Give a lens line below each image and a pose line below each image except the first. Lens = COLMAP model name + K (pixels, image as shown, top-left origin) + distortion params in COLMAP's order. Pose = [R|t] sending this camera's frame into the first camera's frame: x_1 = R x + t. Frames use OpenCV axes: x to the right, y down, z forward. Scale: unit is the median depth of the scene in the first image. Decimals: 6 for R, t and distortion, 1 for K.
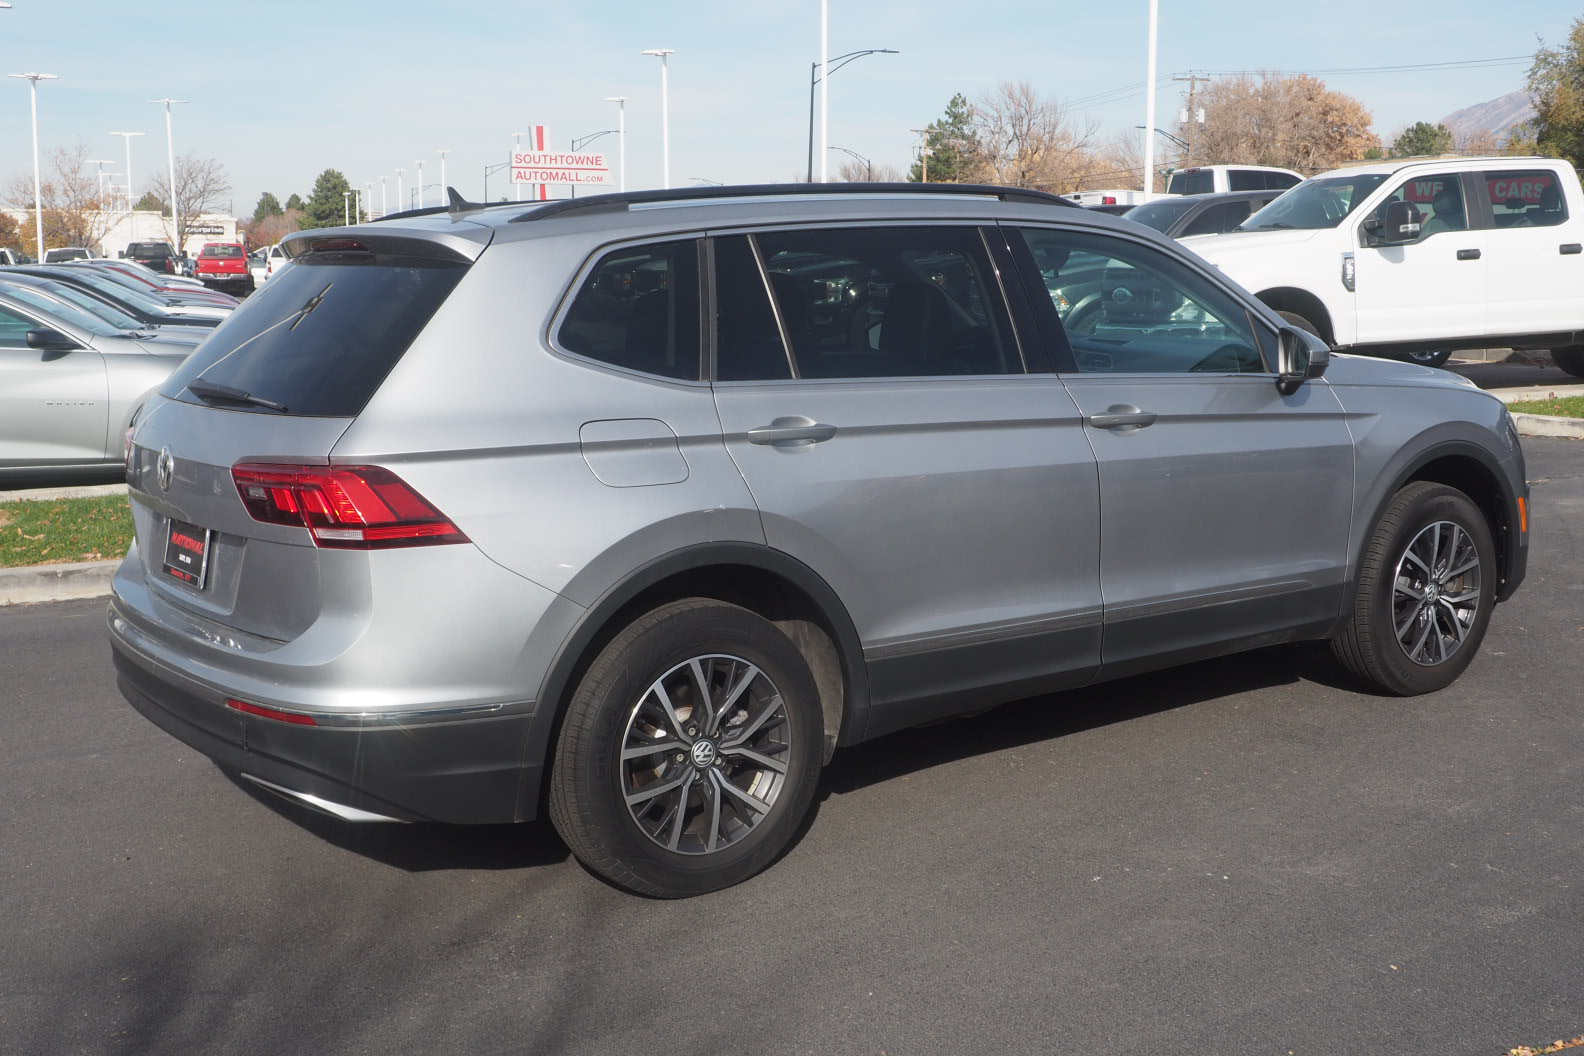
lens RADIAL K [[1750.2, 0, 792.0], [0, 1750.2, 528.0], [0, 0, 1]] dist [0.001559, -0.017310]
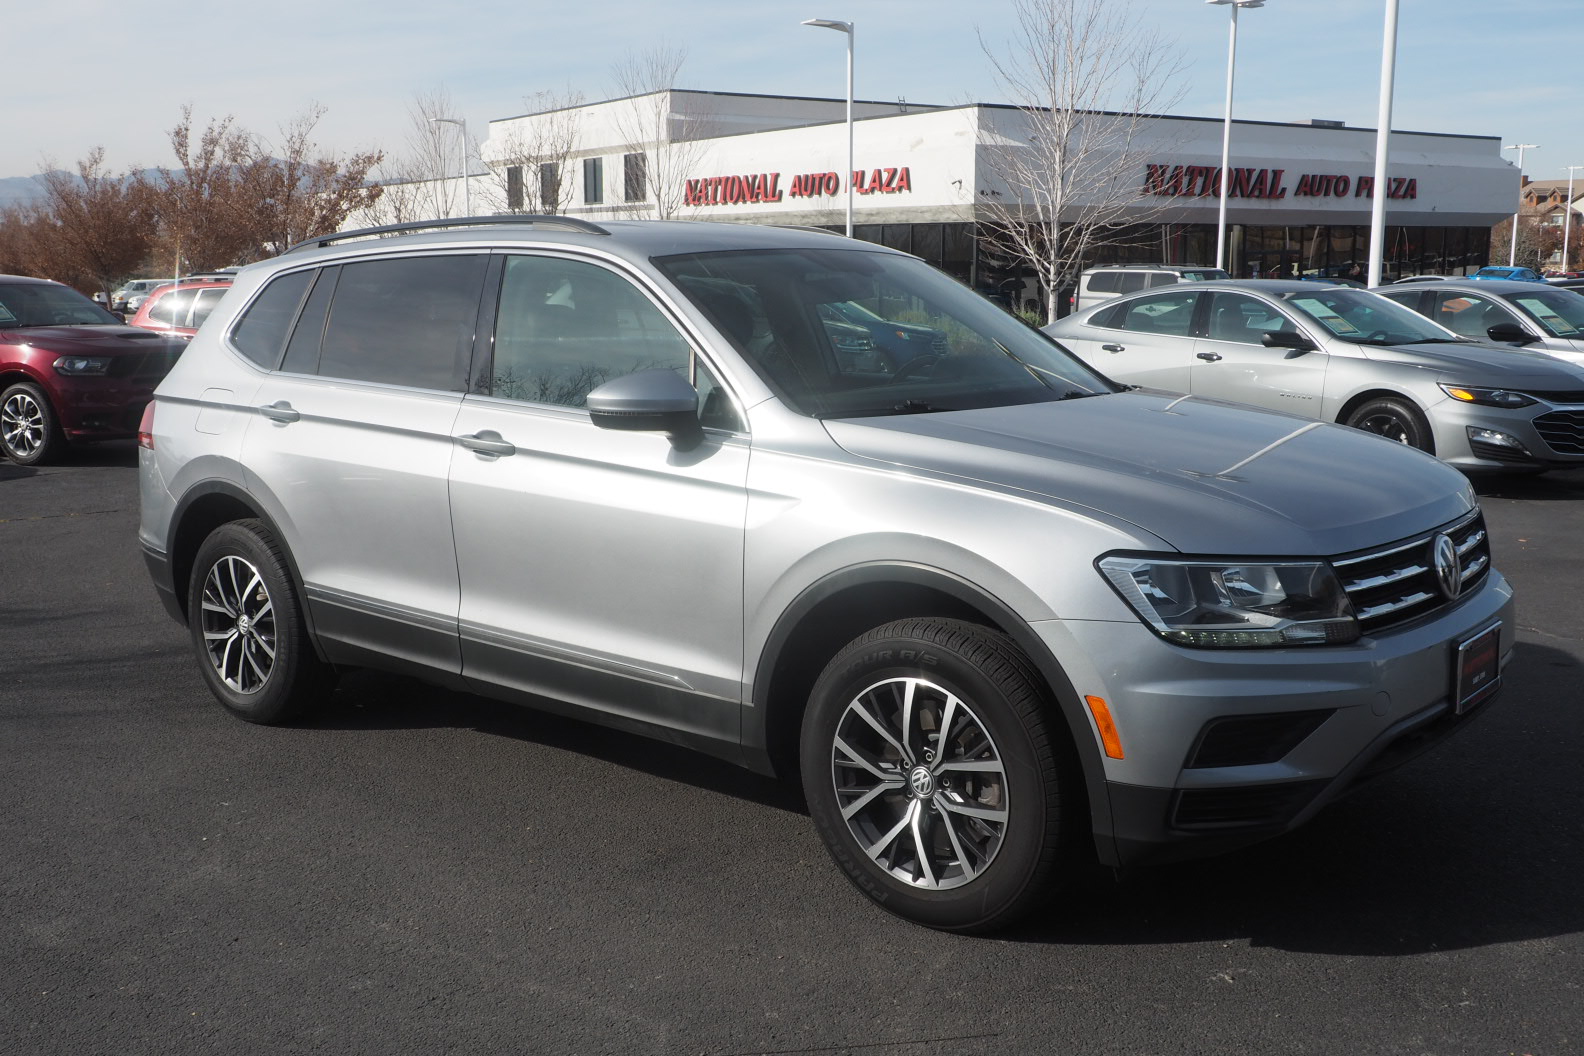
lens RADIAL K [[1502.5, 0, 792.0], [0, 1502.5, 528.0], [0, 0, 1]] dist [-0.012162, -0.007752]
pose [[0.251396, 0.165051, -0.953708, 1.086724], [-0.143265, 0.980844, 0.131983, -0.157505], [0.957223, 0.103453, 0.270227, 0.956479]]
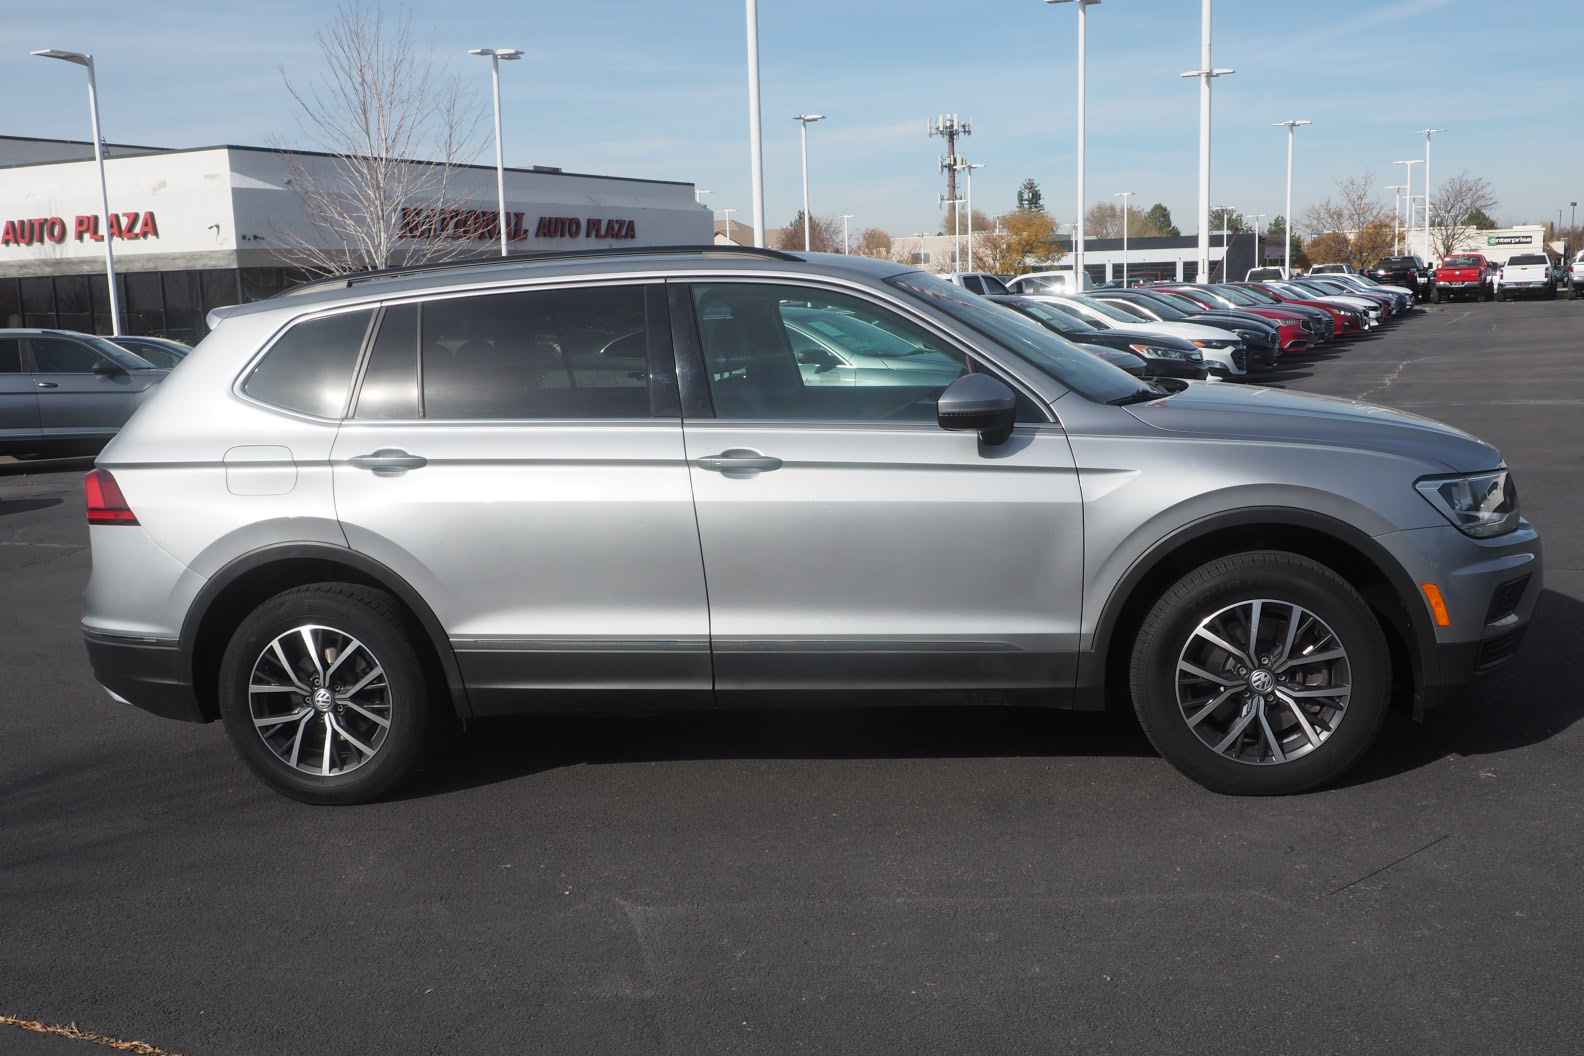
lens RADIAL K [[1495.4, 0, 792.0], [0, 1495.4, 528.0], [0, 0, 1]] dist [-0.009769, -0.006052]
pose [[0.715442, 0.082416, -0.693794, 0.857043], [-0.069405, 0.996490, 0.046803, -0.068754], [0.695216, 0.014668, 0.718651, 0.379782]]
